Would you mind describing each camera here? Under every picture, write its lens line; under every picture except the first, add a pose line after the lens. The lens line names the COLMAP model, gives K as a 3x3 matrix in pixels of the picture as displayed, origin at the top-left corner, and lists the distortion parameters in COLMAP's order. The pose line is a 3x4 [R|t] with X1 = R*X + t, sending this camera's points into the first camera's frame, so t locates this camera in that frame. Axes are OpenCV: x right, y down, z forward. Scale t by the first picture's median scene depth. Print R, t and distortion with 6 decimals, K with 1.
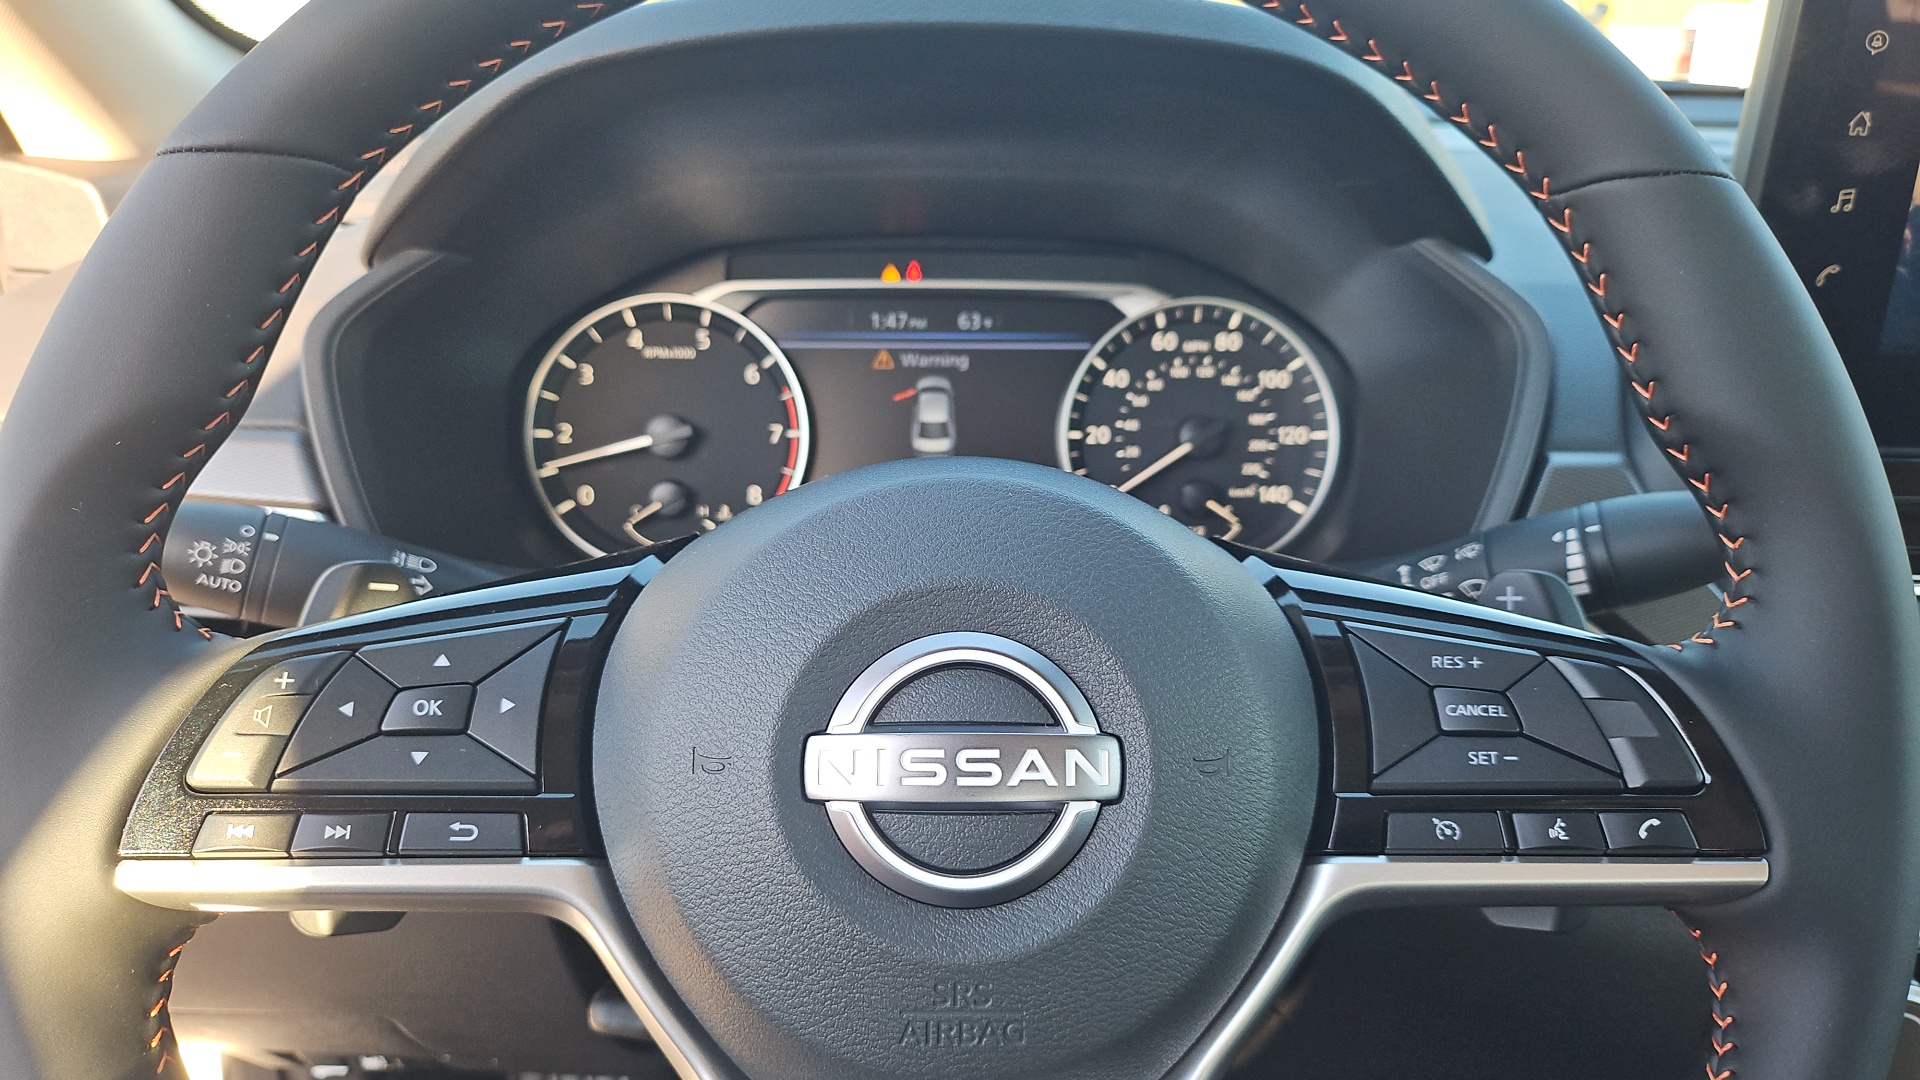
lens RADIAL K [[1513.8, 0, 1008.9], [0, 1513.8, 545.2], [0, 0, 1]] dist [0.008002, 0.004158]
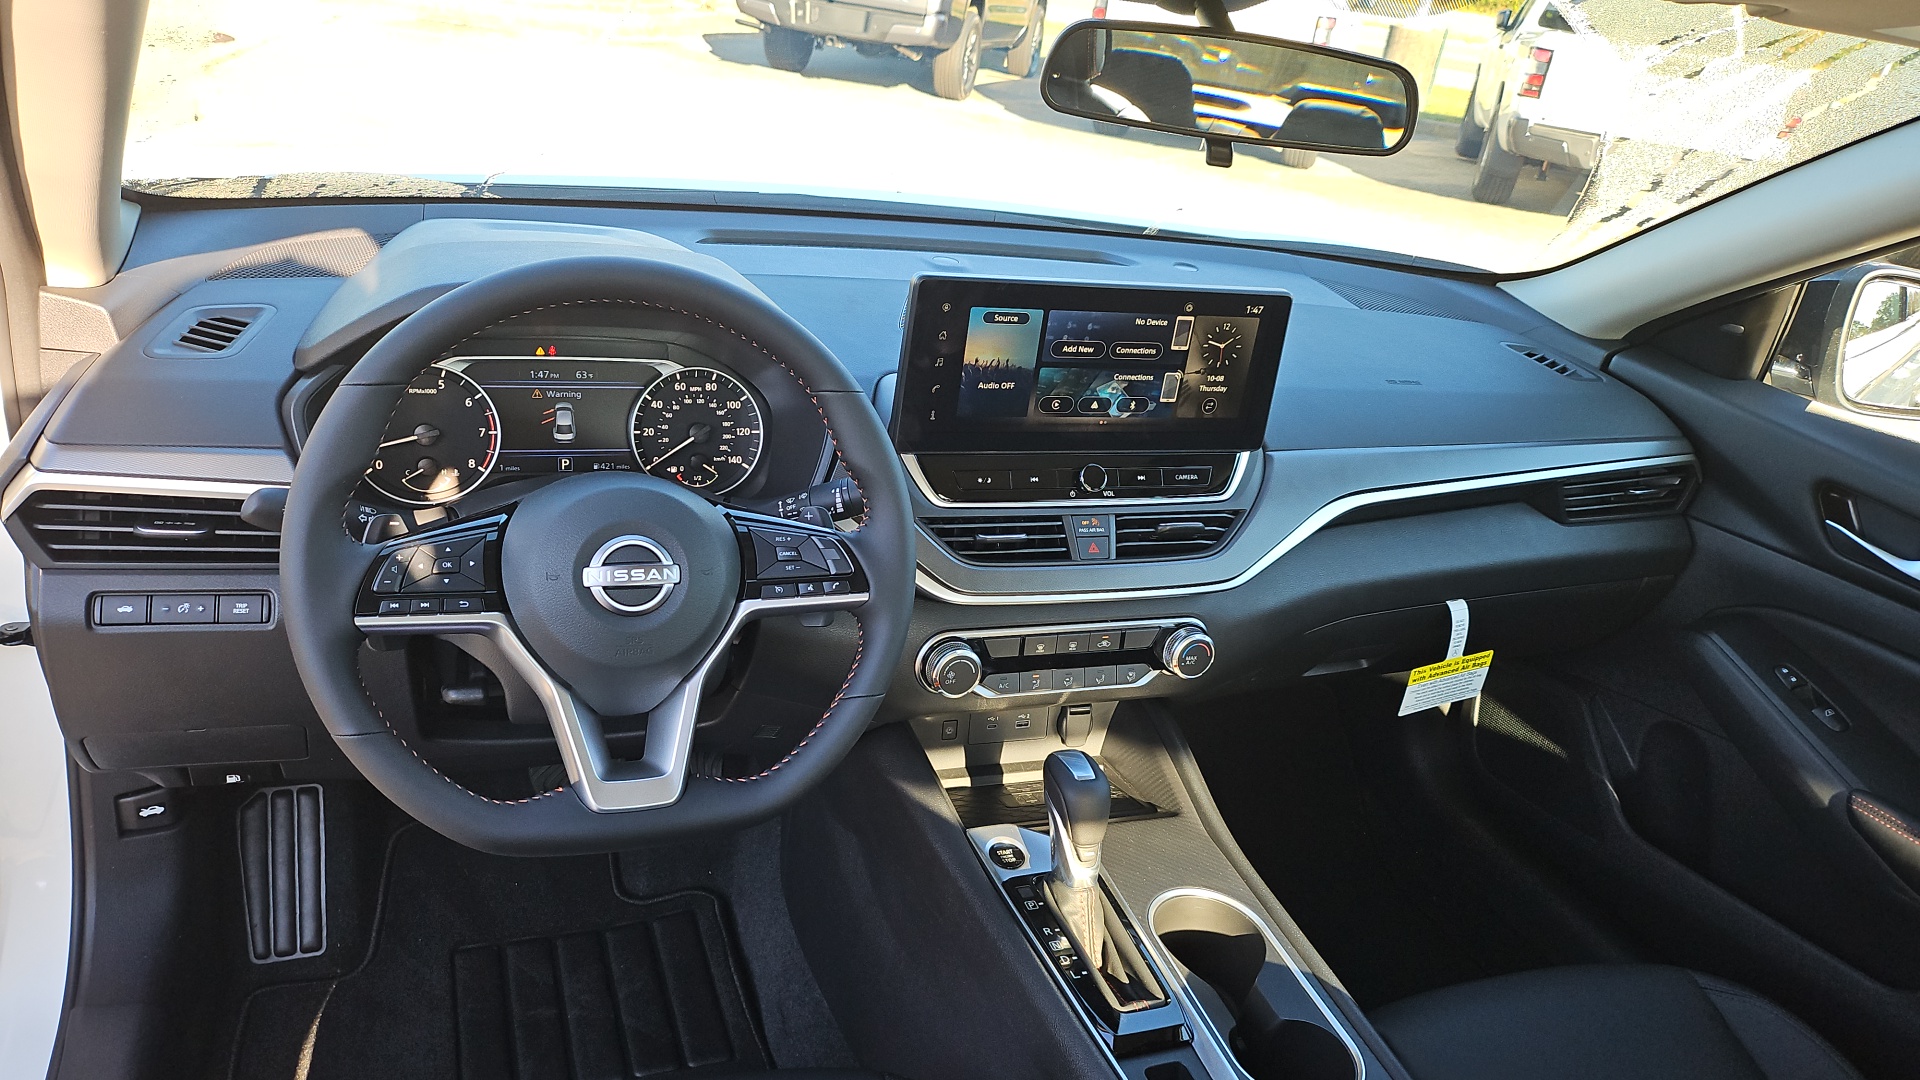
lens RADIAL K [[1410.2, 0, 960.0], [0, 1410.2, 540.0], [0, 0, 1]] dist [0.036442, 0.001344]
pose [[0.951956, -0.032044, 0.304553, -0.134047], [0.007091, 0.996550, 0.082690, -0.085639], [-0.306152, -0.076558, 0.948899, -1.011811]]
